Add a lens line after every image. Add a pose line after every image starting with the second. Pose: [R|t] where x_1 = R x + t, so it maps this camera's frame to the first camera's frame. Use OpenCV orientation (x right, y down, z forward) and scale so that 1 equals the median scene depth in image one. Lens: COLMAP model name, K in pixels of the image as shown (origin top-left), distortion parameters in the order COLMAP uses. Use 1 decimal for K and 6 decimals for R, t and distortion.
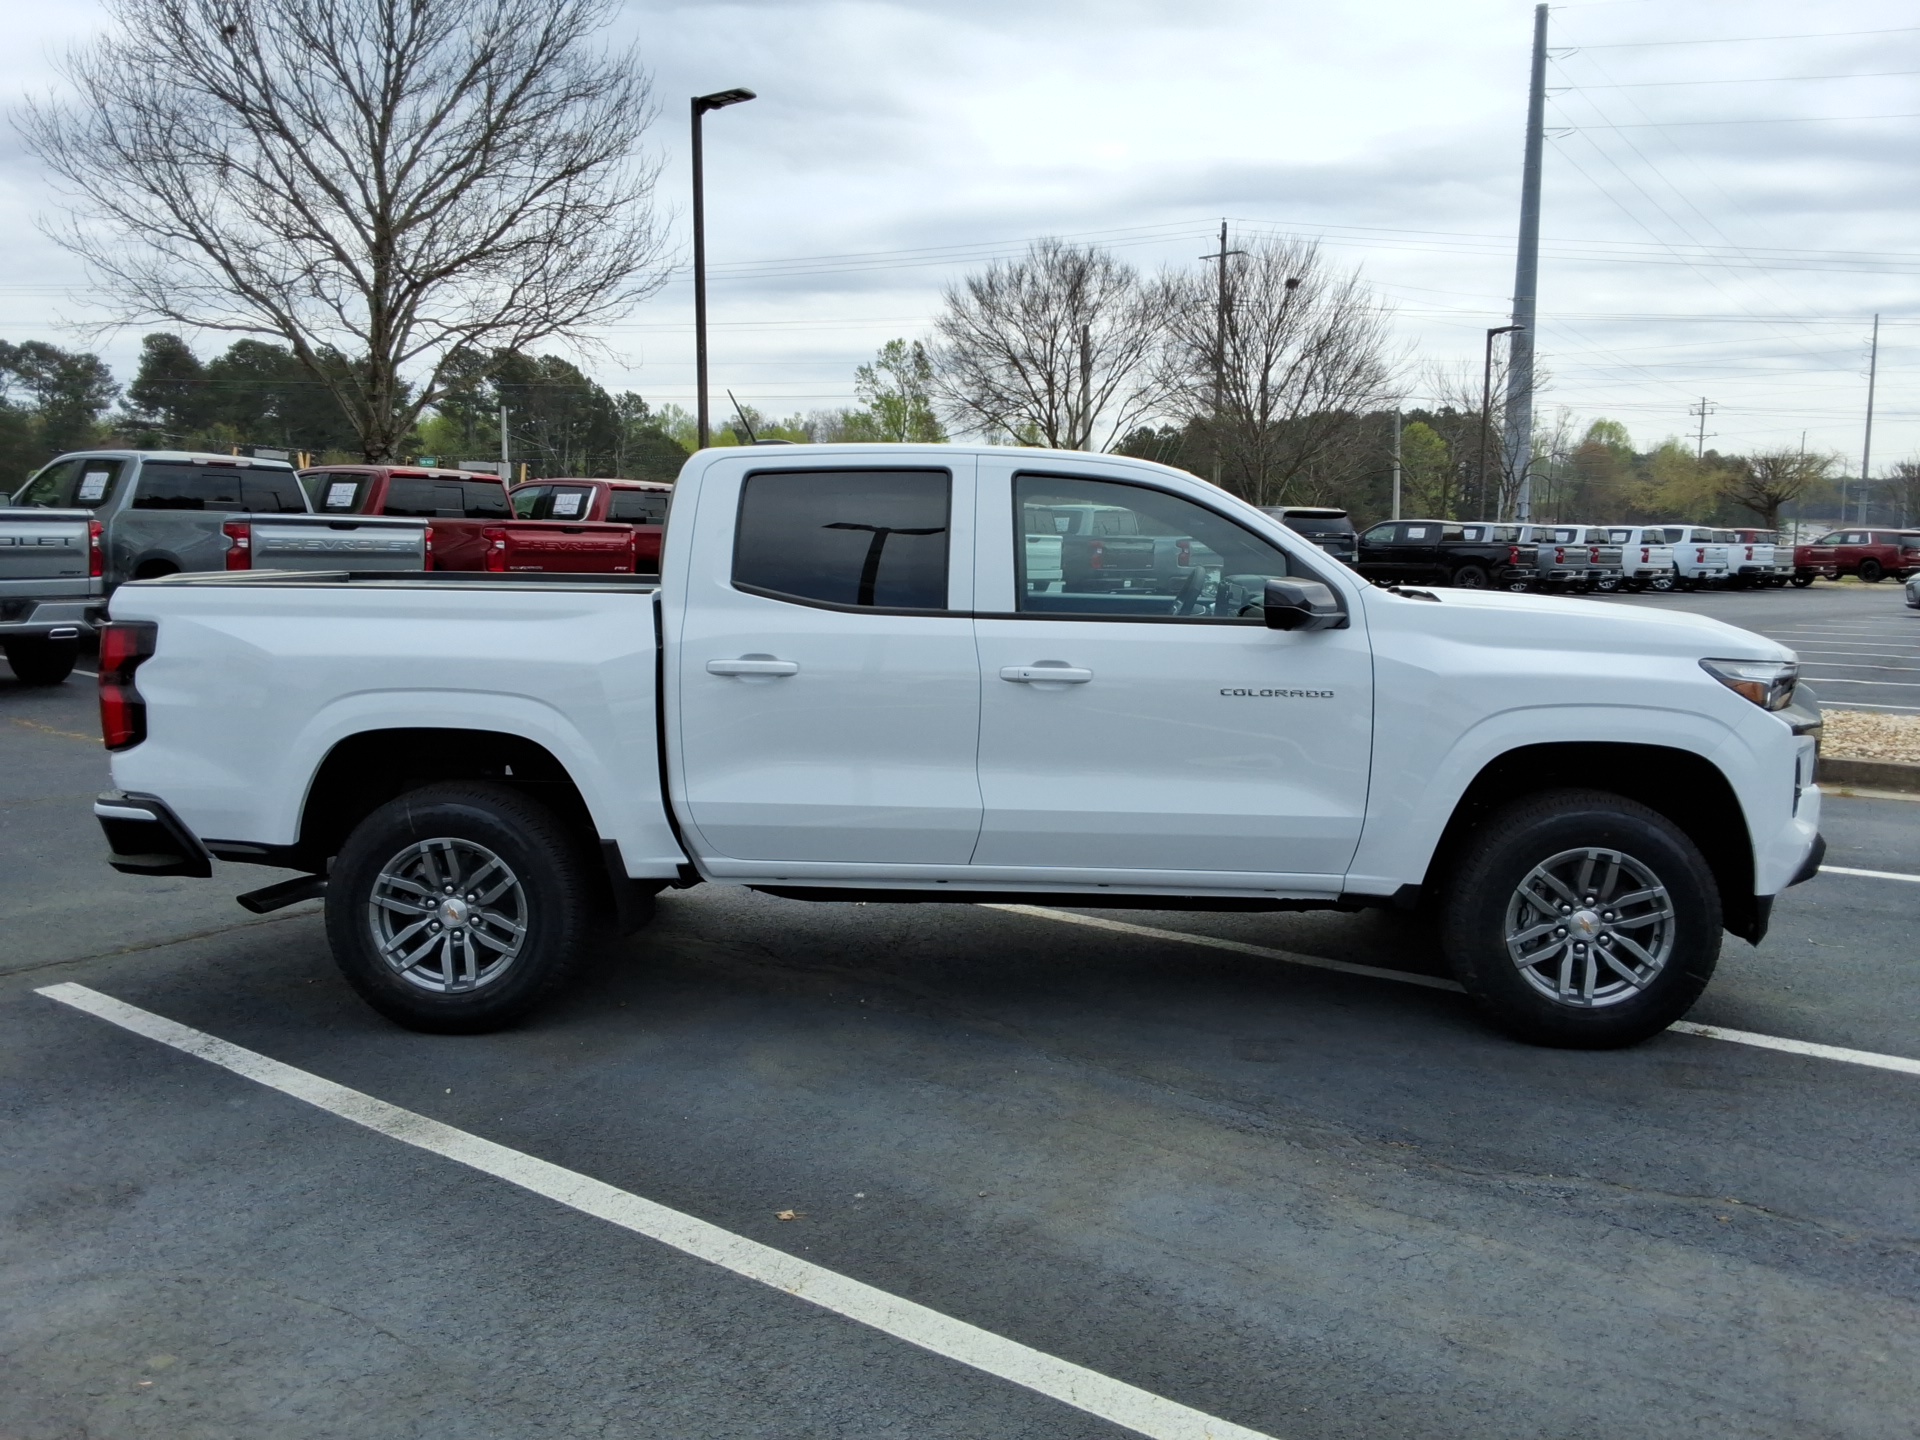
lens RADIAL K [[1544.4, 0, 971.8], [0, 1544.4, 712.8], [0, 0, 1]] dist [0.109992, -0.174001]
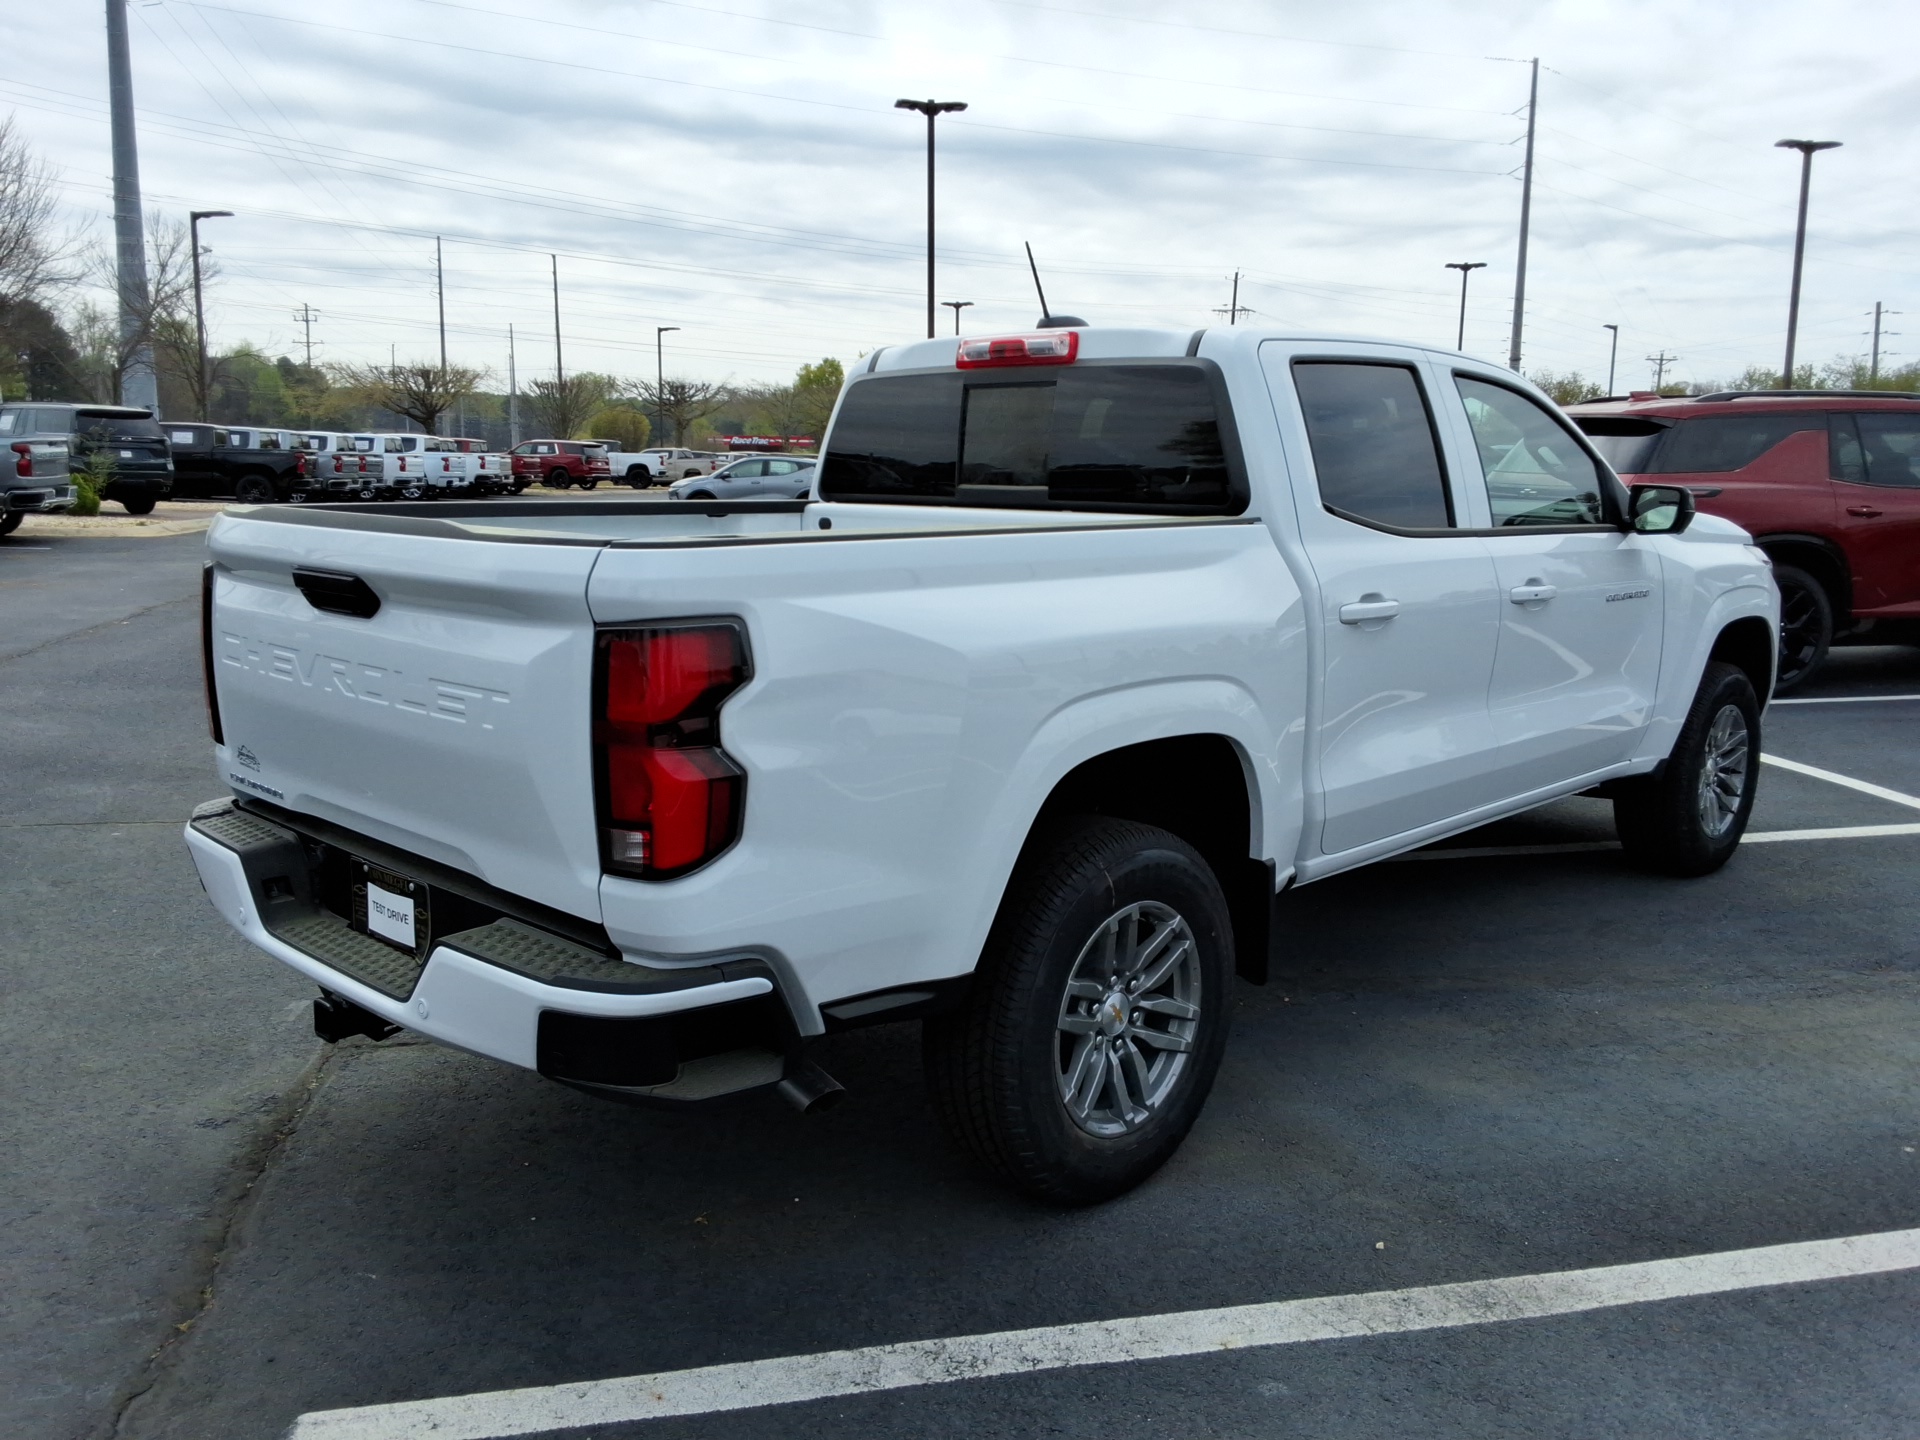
lens RADIAL K [[1544.4, 0, 961.3], [0, 1544.4, 708.5], [0, 0, 1]] dist [0.109992, -0.174001]
pose [[0.651481, -0.120354, 0.749058, -0.847793], [0.078876, 0.992731, 0.090905, -0.066067], [-0.754554, -0.000141, 0.656238, 0.610402]]
